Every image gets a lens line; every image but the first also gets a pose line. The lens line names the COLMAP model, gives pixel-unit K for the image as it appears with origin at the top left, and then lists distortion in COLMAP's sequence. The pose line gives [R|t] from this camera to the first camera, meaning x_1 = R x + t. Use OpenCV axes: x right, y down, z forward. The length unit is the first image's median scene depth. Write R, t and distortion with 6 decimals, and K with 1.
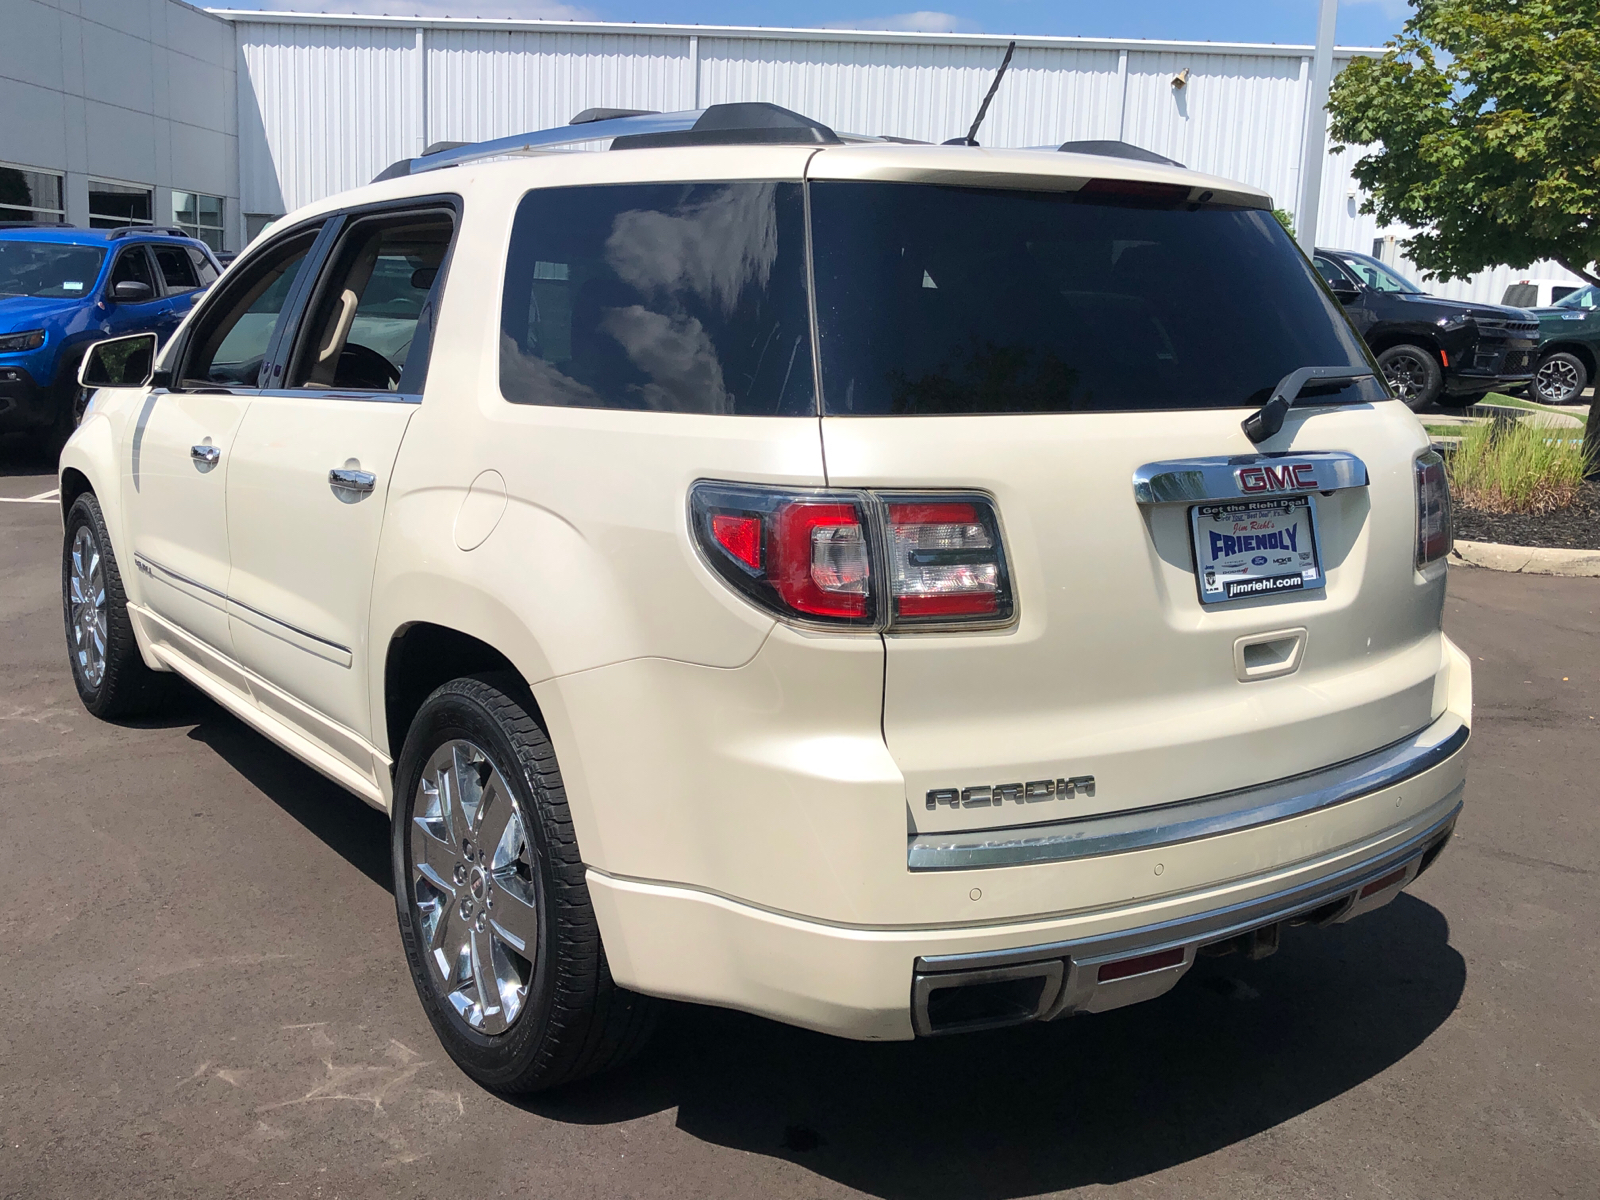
lens RADIAL K [[1566.8, 0, 799.4], [0, 1566.8, 613.4], [0, 0, 1]] dist [0.010292, 0.000000]
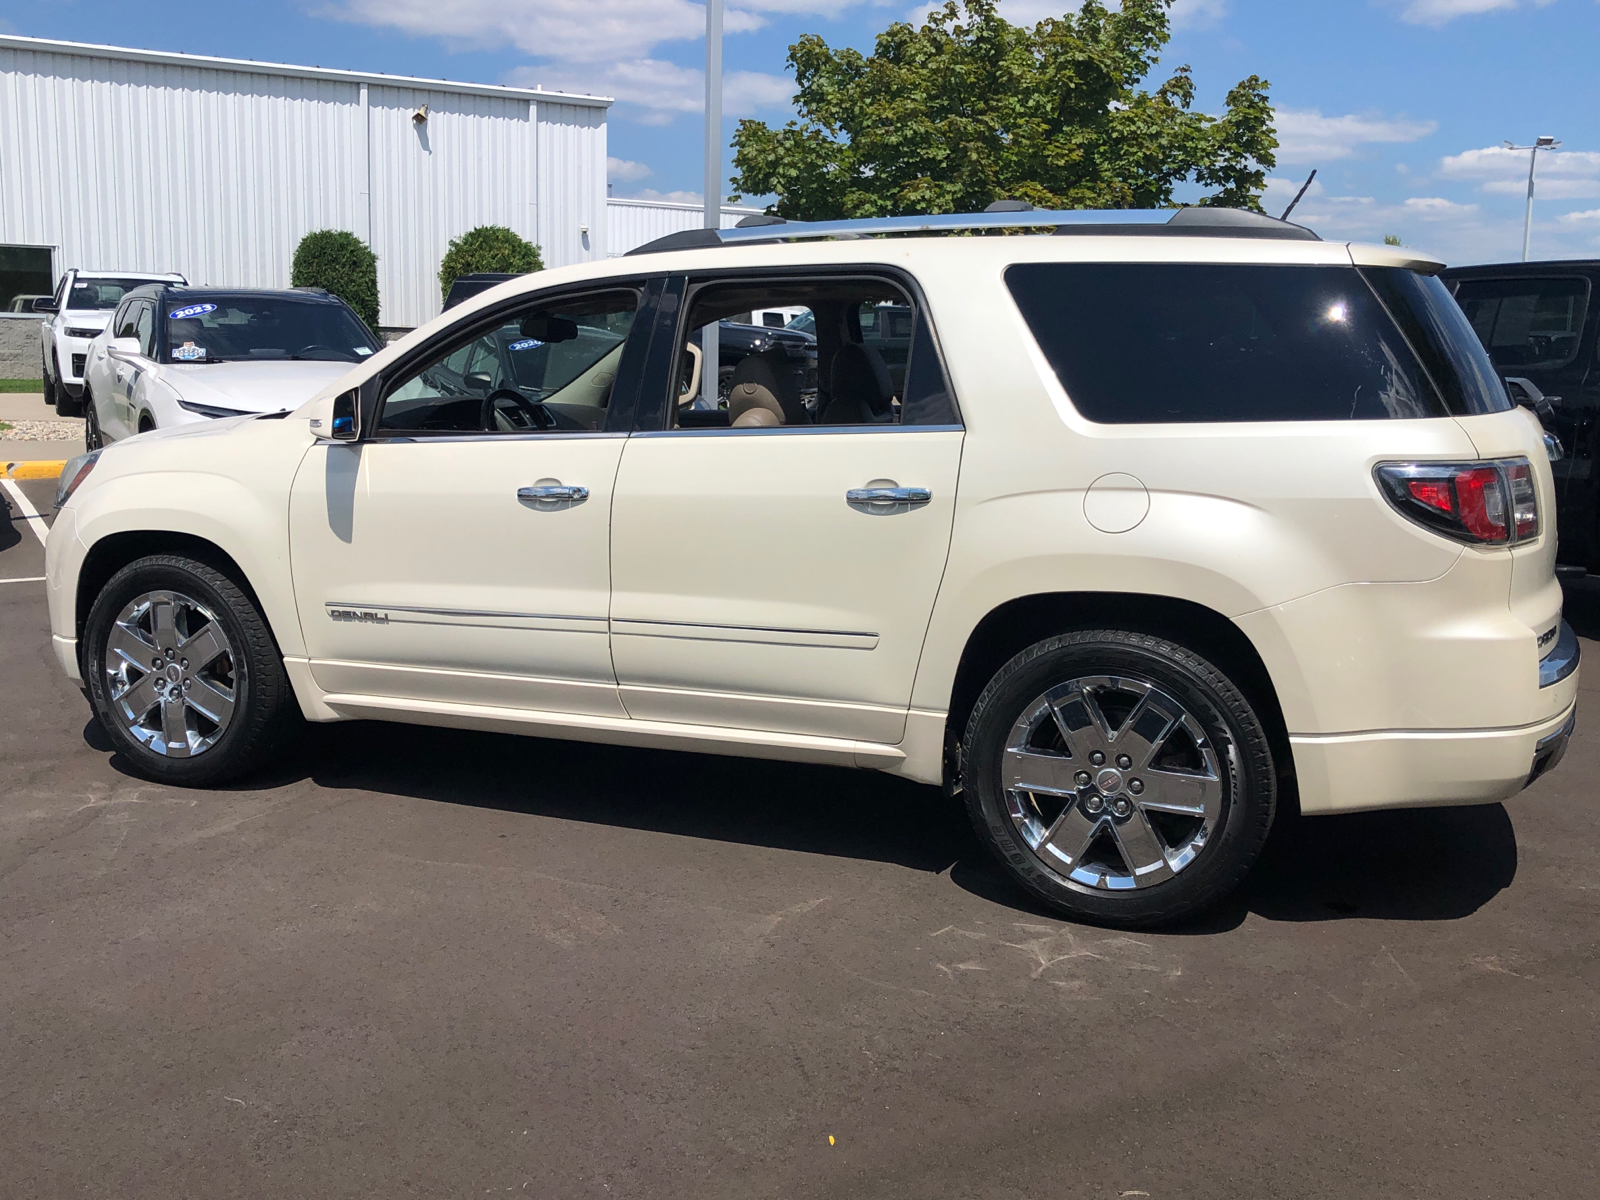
lens RADIAL K [[1566.8, 0, 800.2], [0, 1566.8, 595.9], [0, 0, 1]] dist [0.010292, 0.000000]
pose [[0.854243, -0.101481, 0.509872, -1.225523], [0.114200, 0.993437, 0.006395, -0.027586], [-0.507175, 0.052765, 0.860226, -0.033108]]
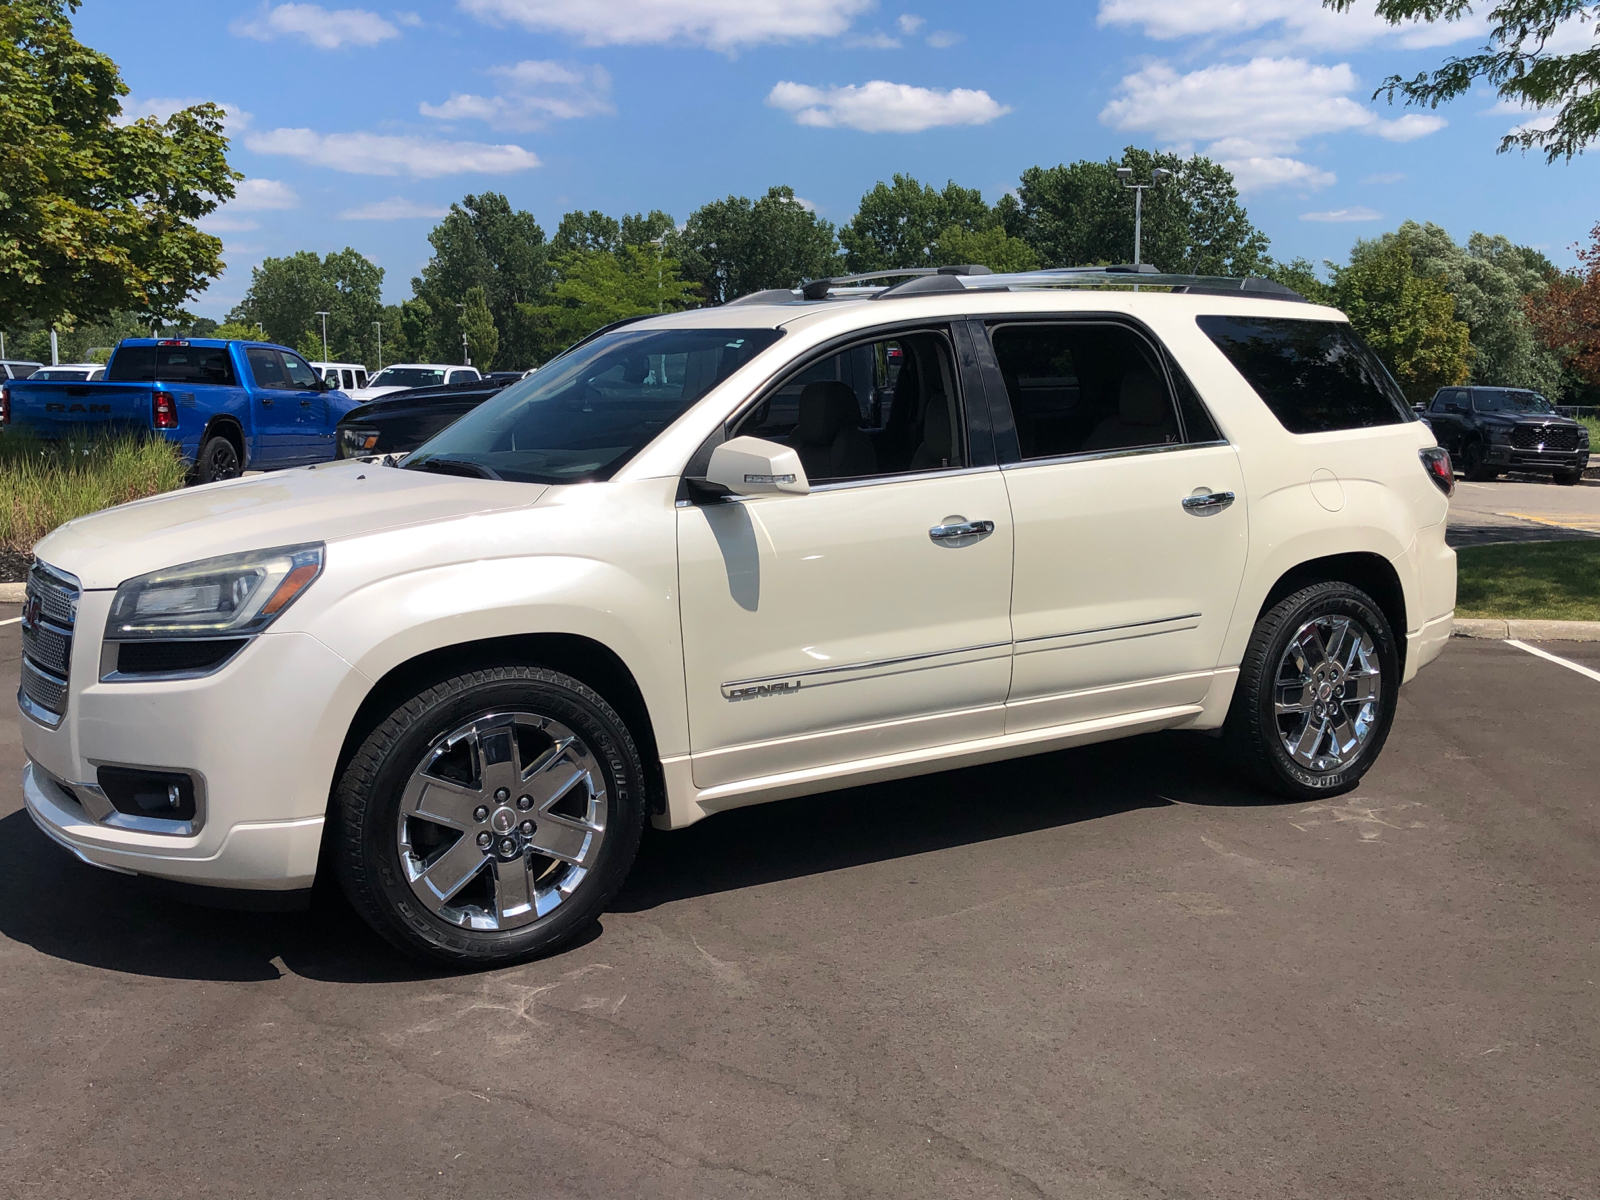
lens RADIAL K [[1566.8, 0, 813.8], [0, 1566.8, 601.7], [0, 0, 1]] dist [0.010292, 0.000000]
pose [[0.076581, -0.168271, 0.982762, -2.305498], [0.199043, 0.968396, 0.150301, -0.372383], [-0.976994, 0.184102, 0.107654, 1.545382]]
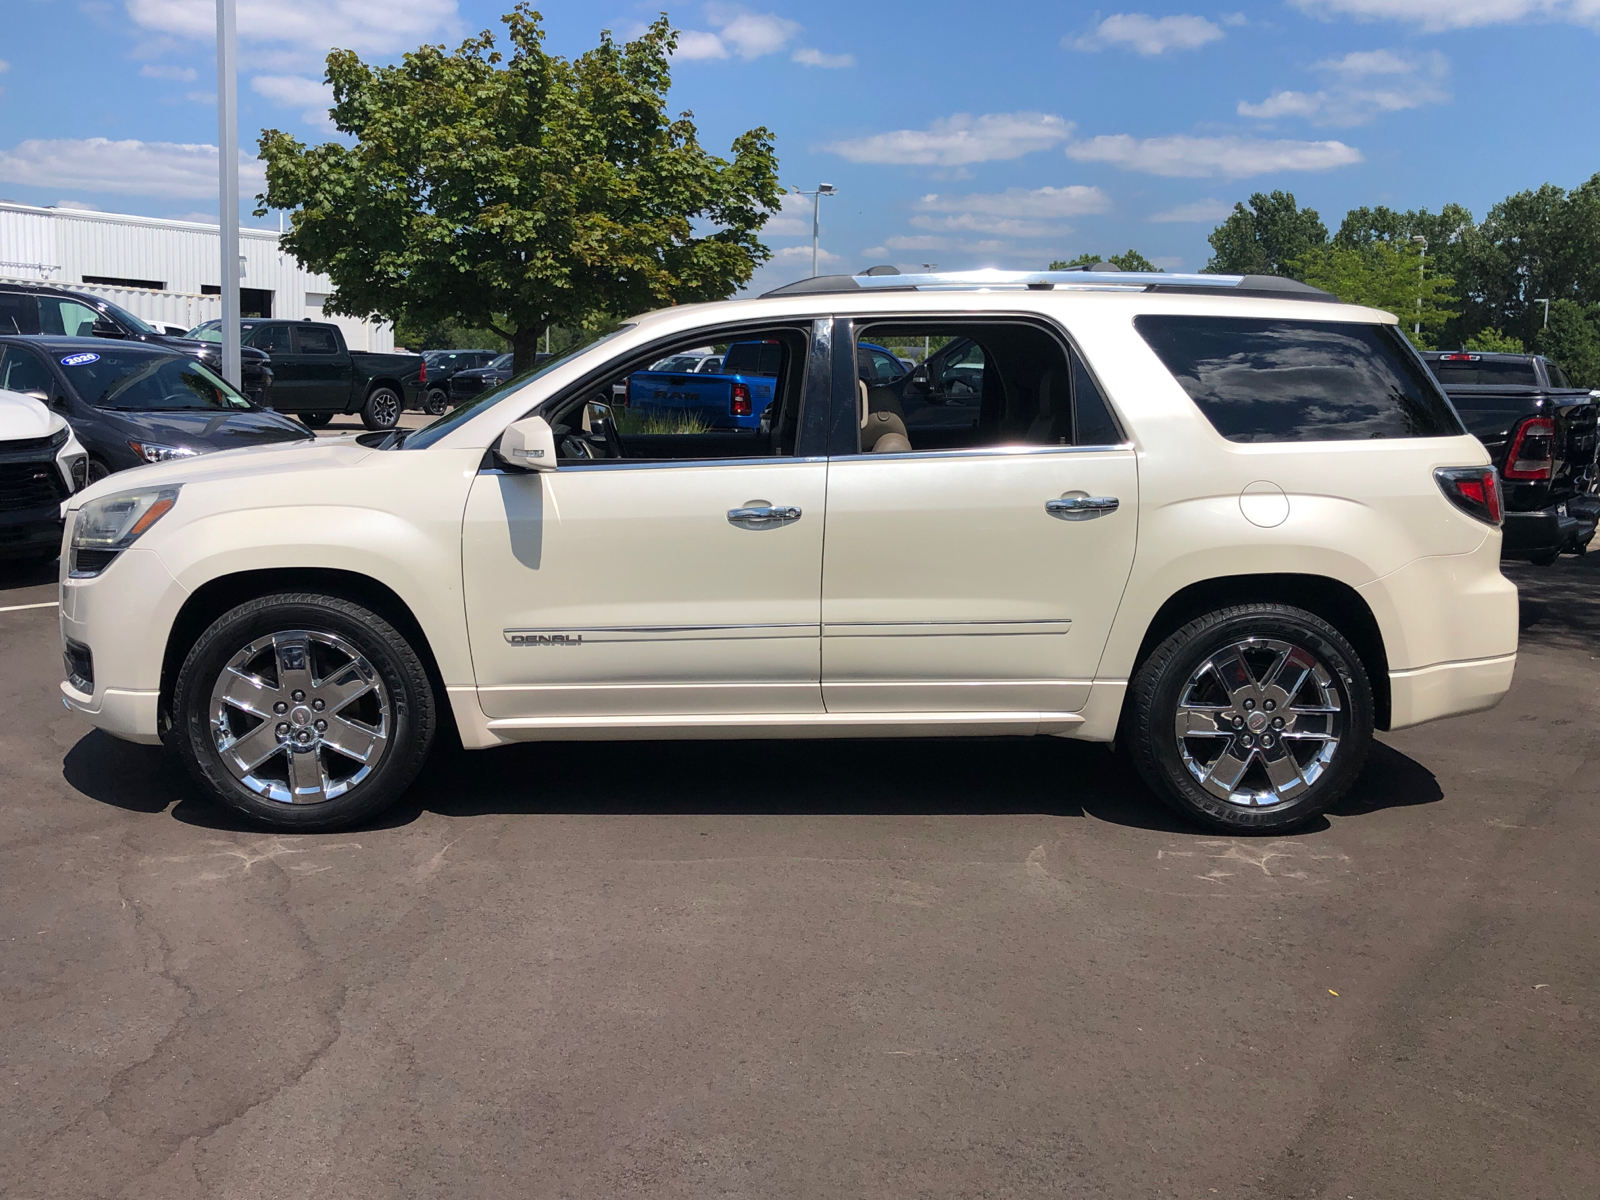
lens RADIAL K [[1566.8, 0, 803.1], [0, 1566.8, 606.4], [0, 0, 1]] dist [0.010292, 0.000000]
pose [[0.538636, -0.141408, 0.830587, -2.108949], [0.159935, 0.985051, 0.063988, -0.159747], [-0.827220, 0.098374, 0.553200, 0.504173]]
